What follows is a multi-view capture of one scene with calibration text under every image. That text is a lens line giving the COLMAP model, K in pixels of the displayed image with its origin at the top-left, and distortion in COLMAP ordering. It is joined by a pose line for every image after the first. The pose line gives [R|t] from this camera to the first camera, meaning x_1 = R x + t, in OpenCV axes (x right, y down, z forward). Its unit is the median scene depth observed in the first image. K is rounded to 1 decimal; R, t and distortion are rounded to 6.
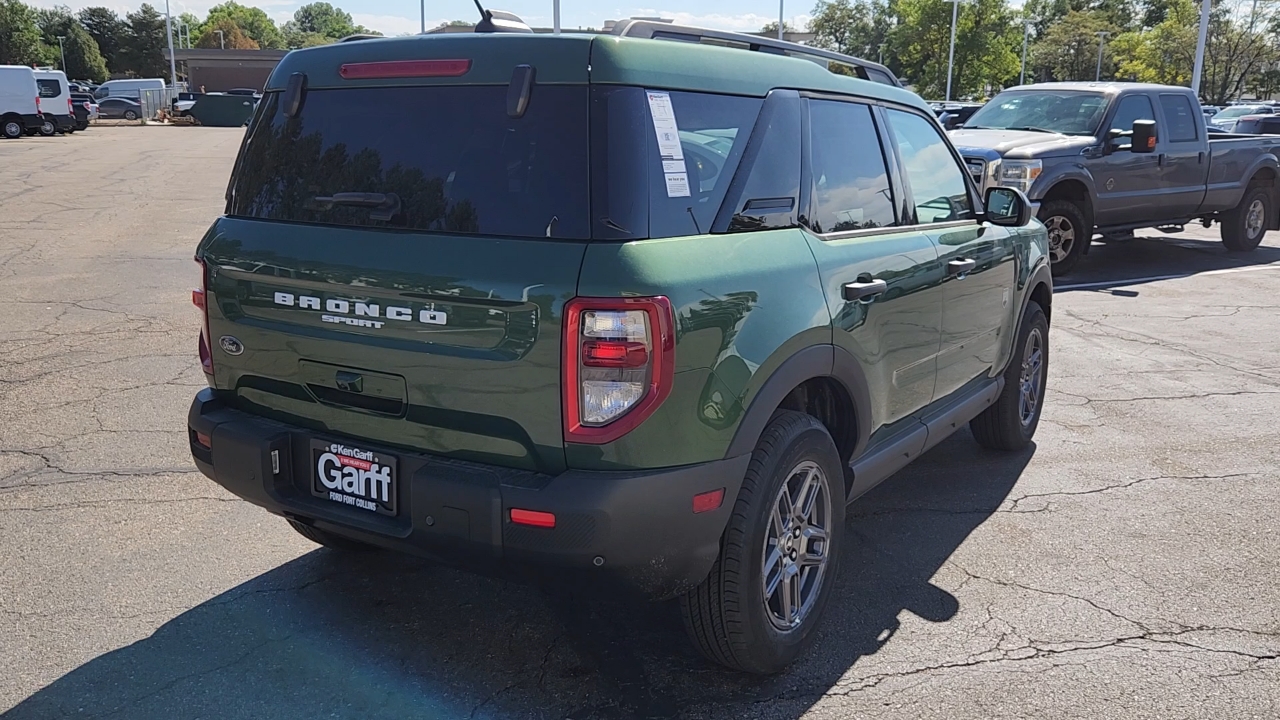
lens RADIAL K [[1081.9, 0, 632.5], [0, 1081.9, 364.6], [0, 0, 1]] dist [0.012937, 0.012168]
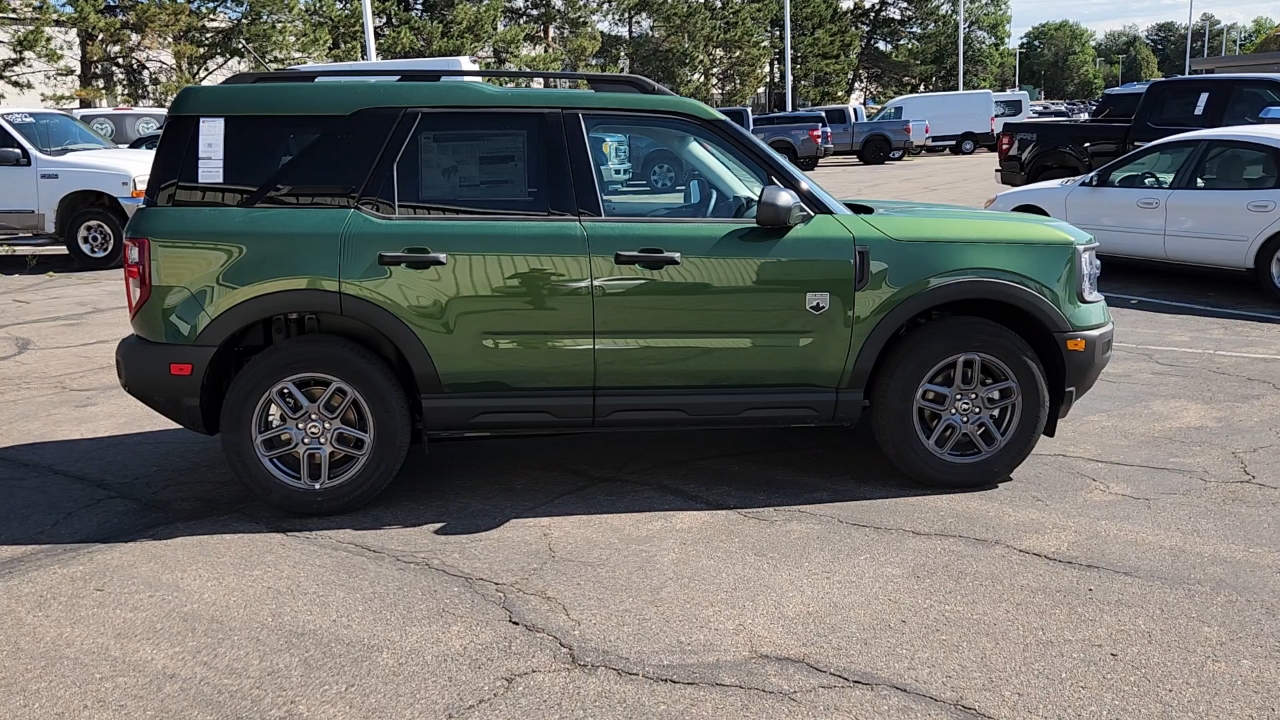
lens RADIAL K [[1084.3, 0, 634.5], [0, 1084.3, 360.1], [0, 0, 1]] dist [0.015369, 0.013488]
pose [[0.624571, 0.128880, -0.770260, 1.476434], [-0.141700, 0.988620, 0.050517, -0.056262], [0.768005, 0.077594, 0.635726, 0.410697]]
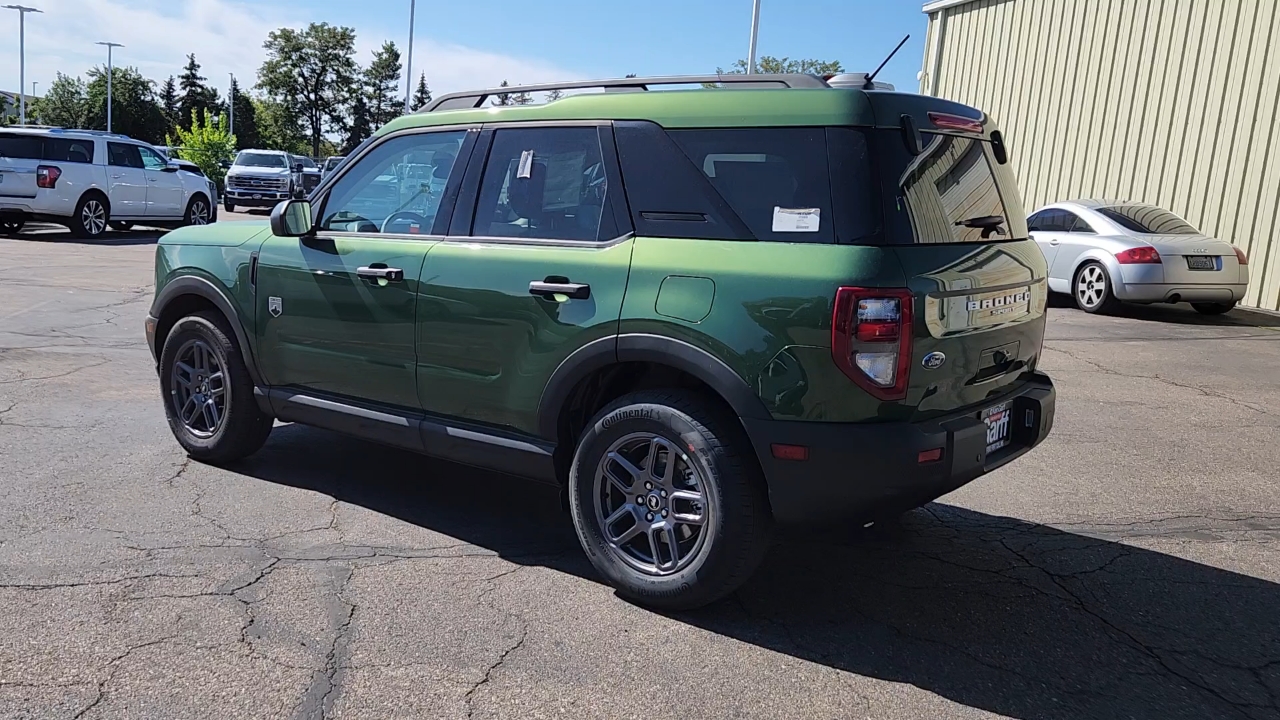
lens RADIAL K [[1077.8, 0, 628.1], [0, 1077.8, 360.4], [0, 0, 1]] dist [0.022360, 0.004955]
pose [[0.101514, -0.164203, 0.981189, -1.452061], [0.168484, 0.974875, 0.145715, -0.225582], [-0.980463, 0.150522, 0.126629, 1.148742]]
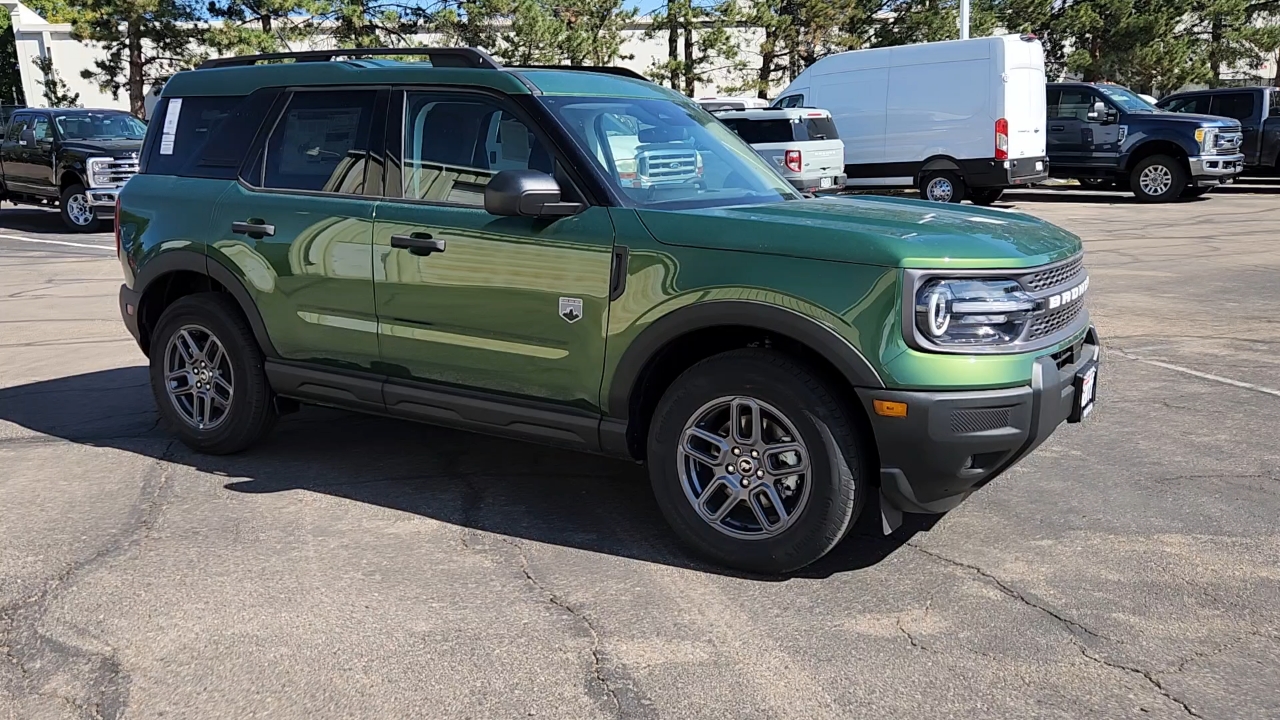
lens RADIAL K [[1094.2, 0, 633.0], [0, 1094.2, 358.1], [0, 0, 1]] dist [0.022918, 0.002975]
pose [[0.028278, 0.179887, -0.983281, 1.730298], [-0.205922, 0.963624, 0.170369, -0.263439], [0.978160, 0.197661, 0.064292, 1.498503]]
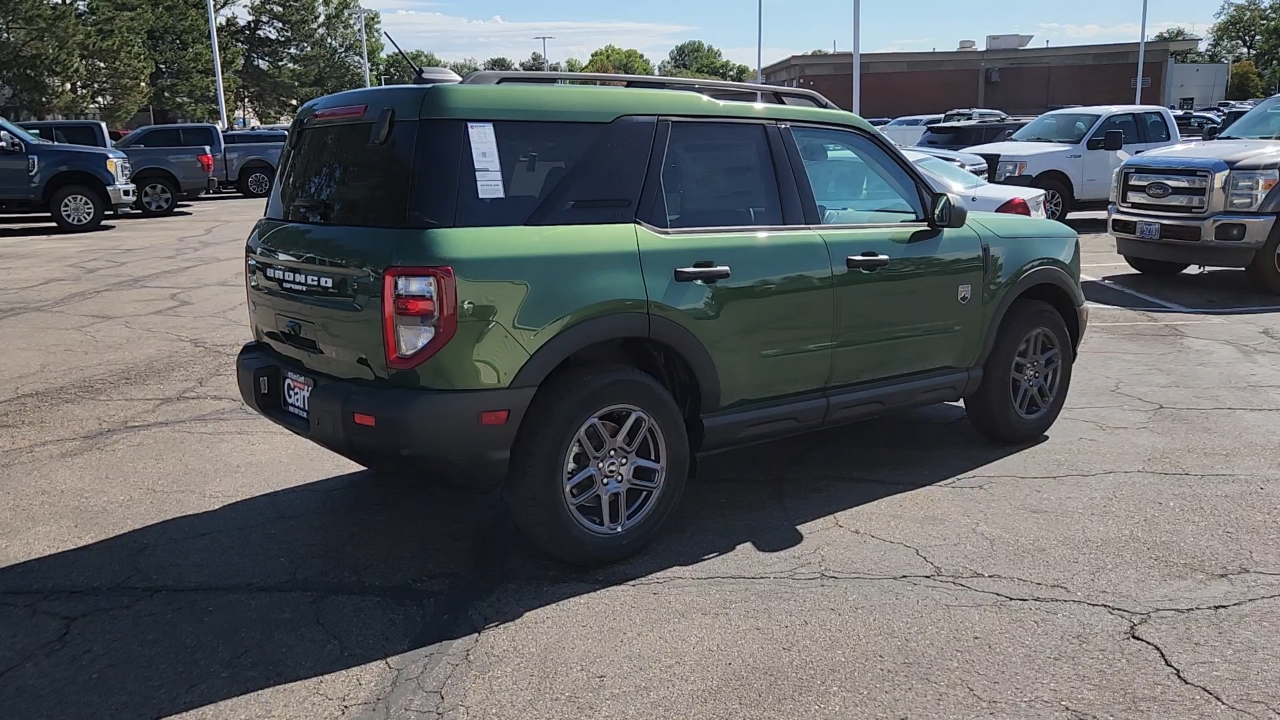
lens RADIAL K [[1079.7, 0, 631.0], [0, 1079.7, 354.2], [0, 0, 1]] dist [0.025057, -0.006795]
pose [[0.946307, 0.032110, -0.321670, 0.569067], [-0.042750, 0.998746, -0.026065, 0.062183], [0.320429, 0.038417, 0.946493, -0.205862]]
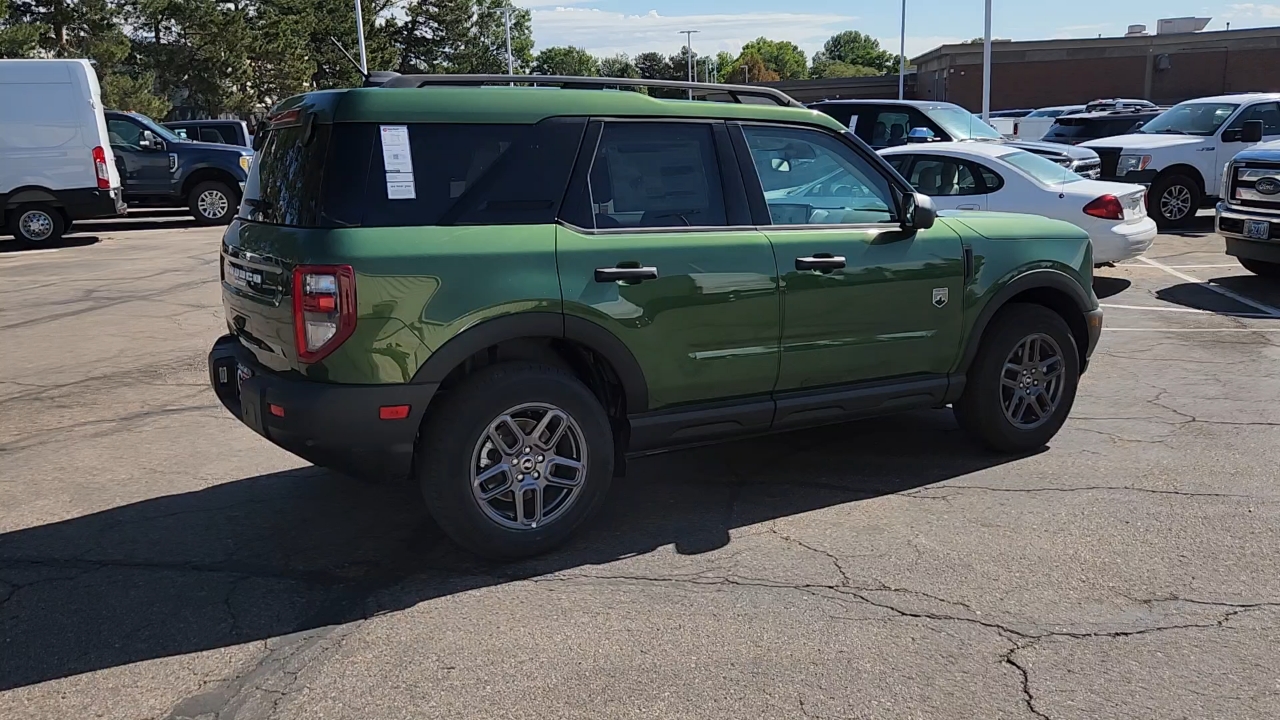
lens RADIAL K [[1078.4, 0, 631.8], [0, 1078.4, 360.0], [0, 0, 1]] dist [0.024525, 0.003017]
pose [[0.893055, 0.055826, -0.446471, 0.823434], [-0.066348, 0.997765, -0.007954, 0.040637], [0.445029, 0.036726, 0.894763, -0.107891]]
